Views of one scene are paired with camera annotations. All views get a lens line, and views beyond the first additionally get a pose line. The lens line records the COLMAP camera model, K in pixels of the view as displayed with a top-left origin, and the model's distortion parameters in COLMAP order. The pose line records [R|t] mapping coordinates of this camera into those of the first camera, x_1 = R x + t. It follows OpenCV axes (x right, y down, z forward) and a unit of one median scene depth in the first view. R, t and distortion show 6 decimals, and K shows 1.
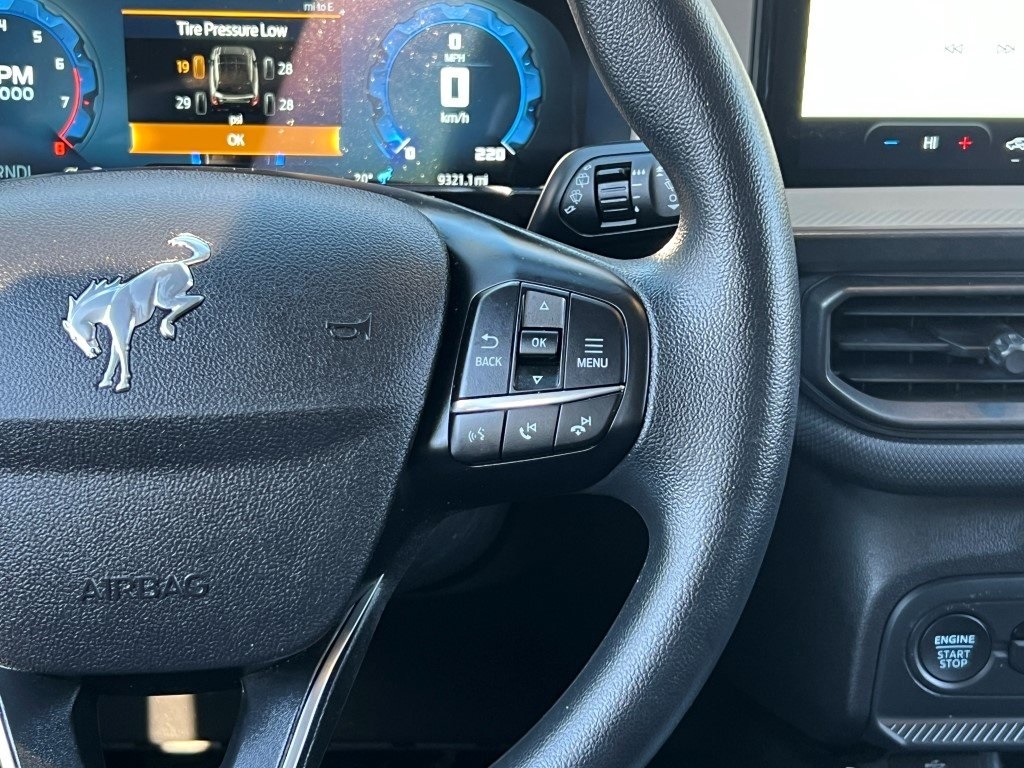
lens RADIAL K [[1653.3, 0, 512.0], [0, 1653.3, 384.6], [0, 0, 1]] dist [-0.042443, 0.000000]
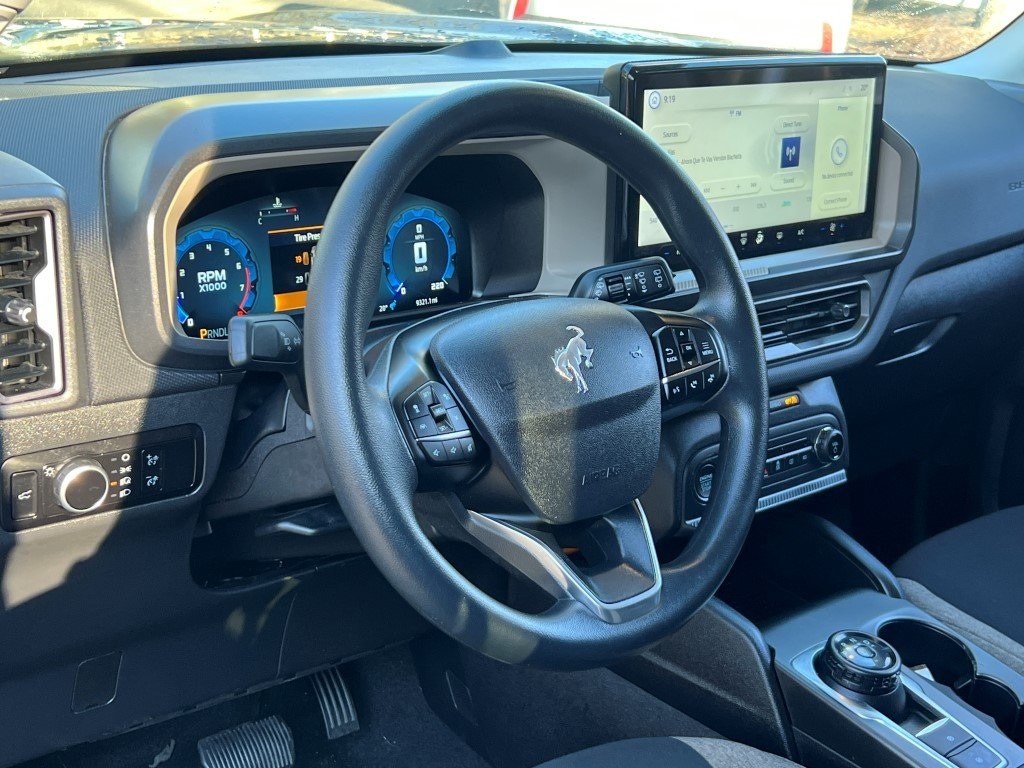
lens RADIAL K [[1448.2, 0, 511.4], [0, 1448.2, 384.0], [0, 0, 1]] dist [0.012752, 0.000000]
pose [[0.801348, -0.171795, 0.573000, -0.931232], [0.202885, 0.979153, 0.009829, -0.030856], [-0.562743, 0.108377, 0.819497, -0.388479]]
